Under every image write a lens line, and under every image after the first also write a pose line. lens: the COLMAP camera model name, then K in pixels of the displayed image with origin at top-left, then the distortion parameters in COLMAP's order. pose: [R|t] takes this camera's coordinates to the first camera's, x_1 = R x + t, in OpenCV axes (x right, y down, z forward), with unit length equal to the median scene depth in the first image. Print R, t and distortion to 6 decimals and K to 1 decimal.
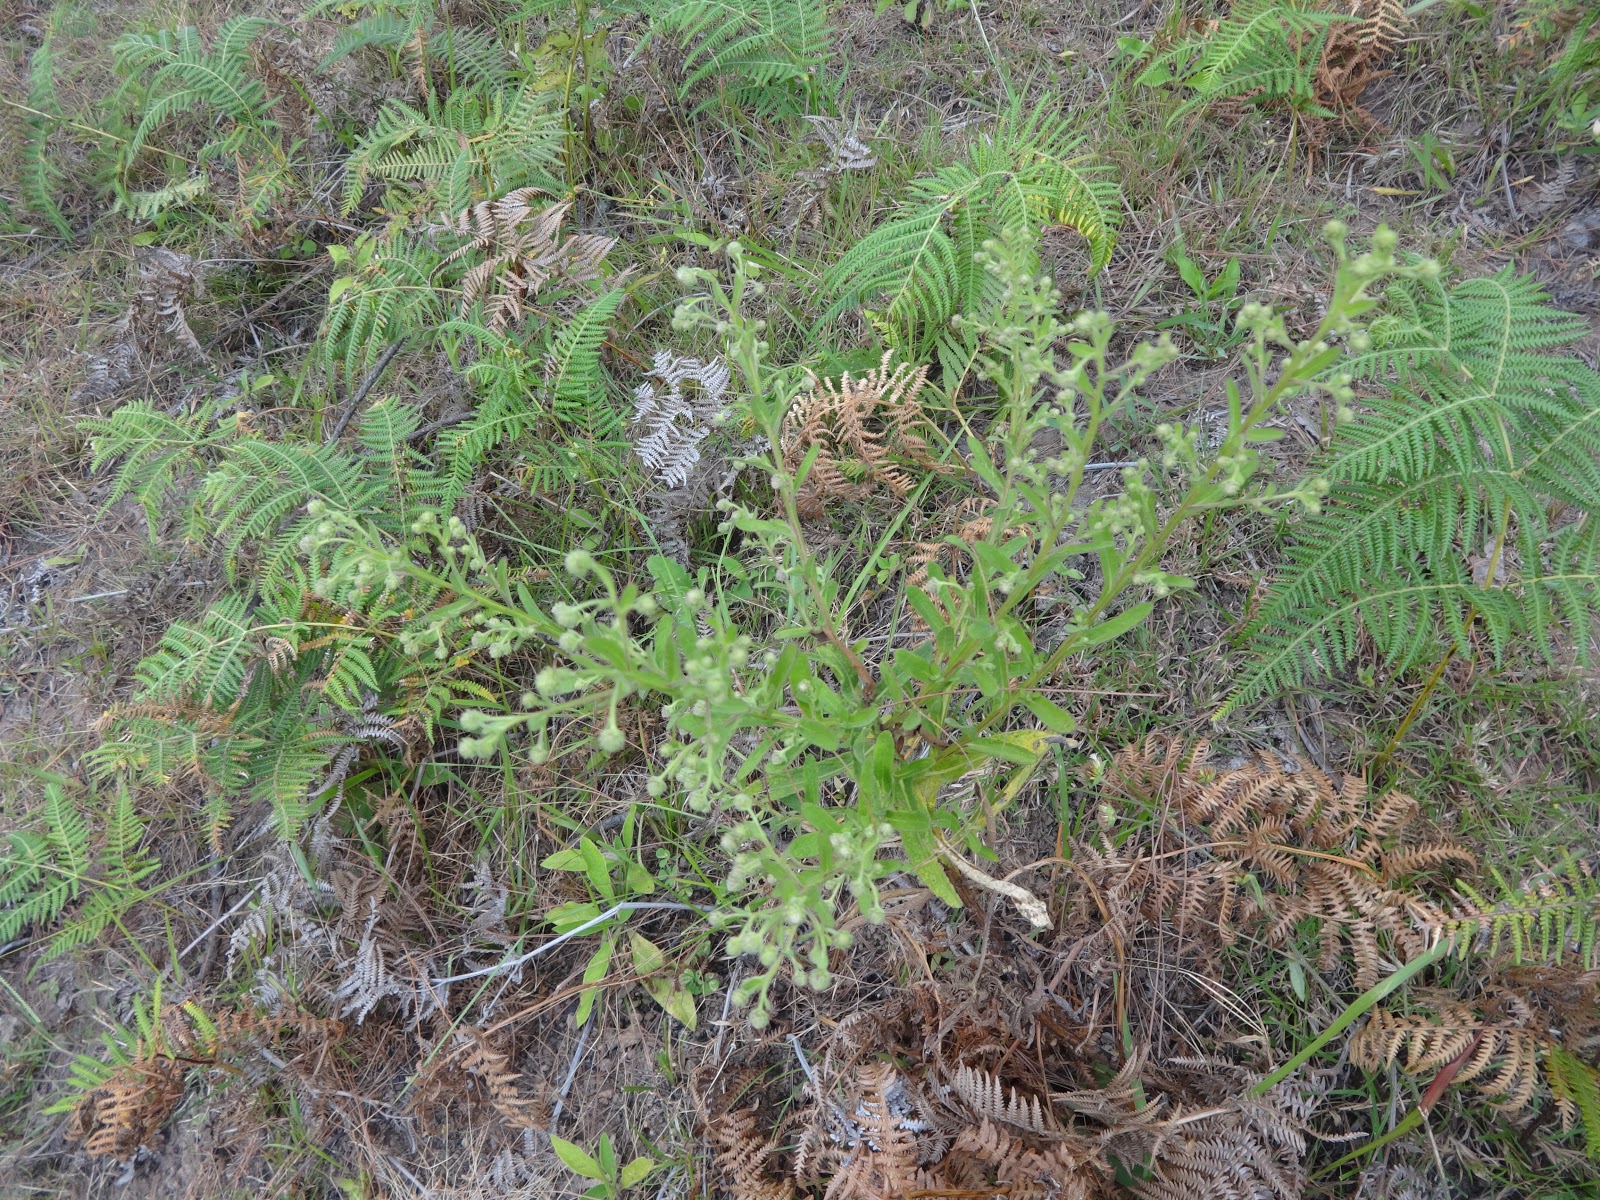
lens RADIAL K [[1222.8, 0, 800.0], [0, 1222.8, 600.0], [0, 0, 1]] dist [-0.002423, -0.033804]
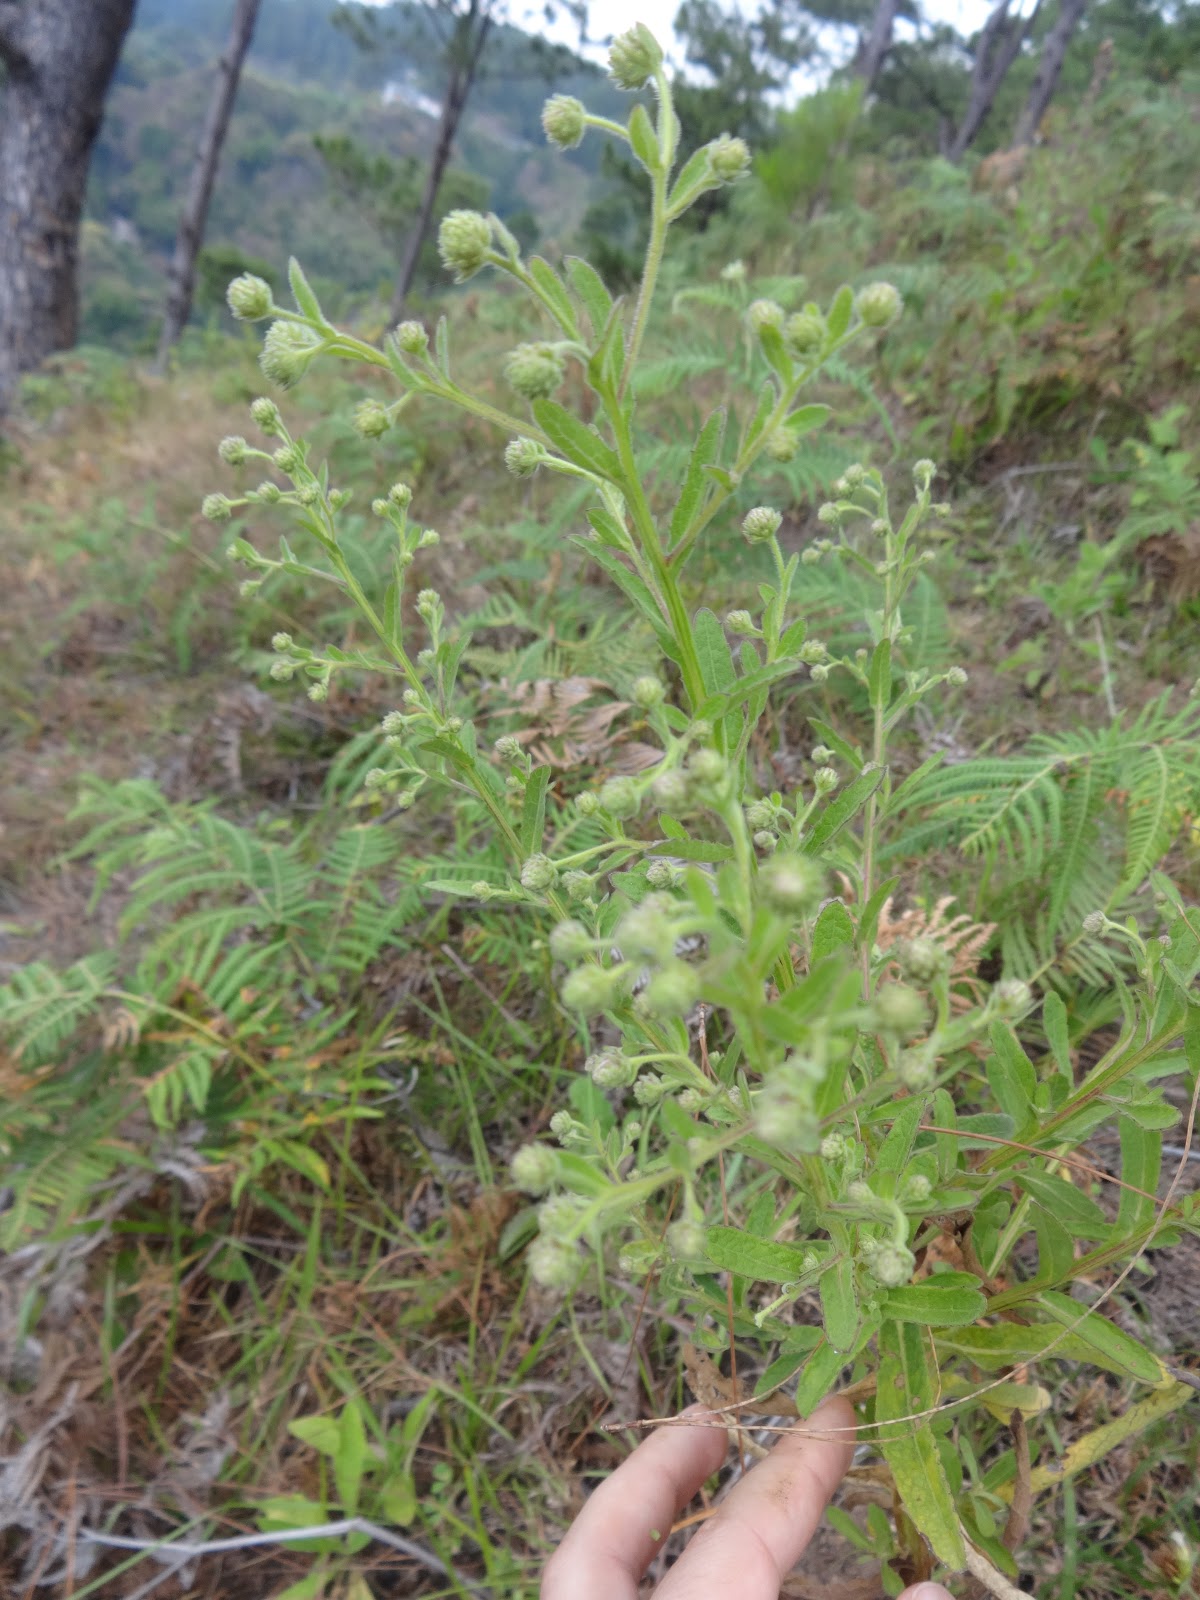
lens RADIAL K [[1206.2, 0, 600.0], [0, 1206.2, 800.0], [0, 0, 1]] dist [-0.001478, -0.010143]
pose [[0.932784, 0.284644, -0.221116, 0.014977], [-0.347798, 0.871836, -0.344874, 0.076524], [0.094610, 0.398597, 0.912233, 0.218477]]
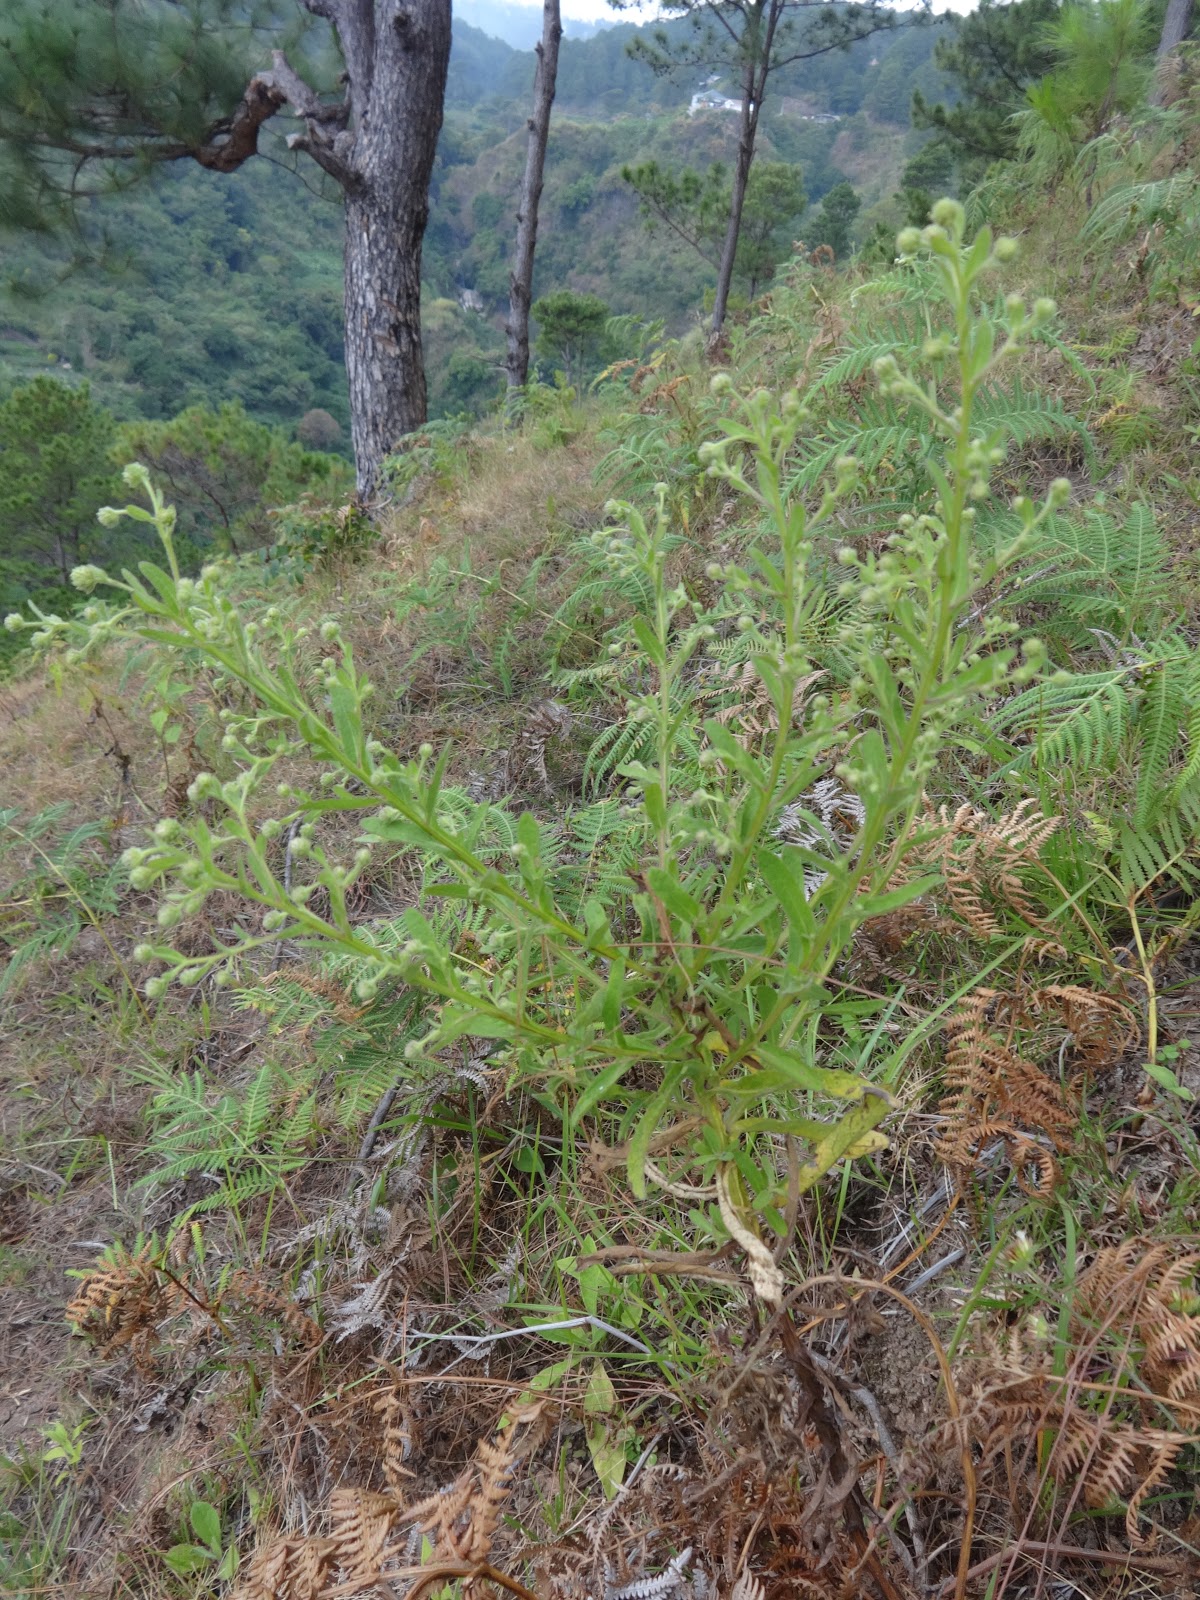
lens RADIAL K [[1218.3, 0, 600.0], [0, 1218.3, 800.0], [0, 0, 1]] dist [-0.000169, 0.005531]
pose [[0.841466, 0.189960, -0.505816, 0.229592], [-0.344803, 0.909546, -0.232026, 0.101477], [0.415987, 0.369649, 0.830851, 0.105392]]
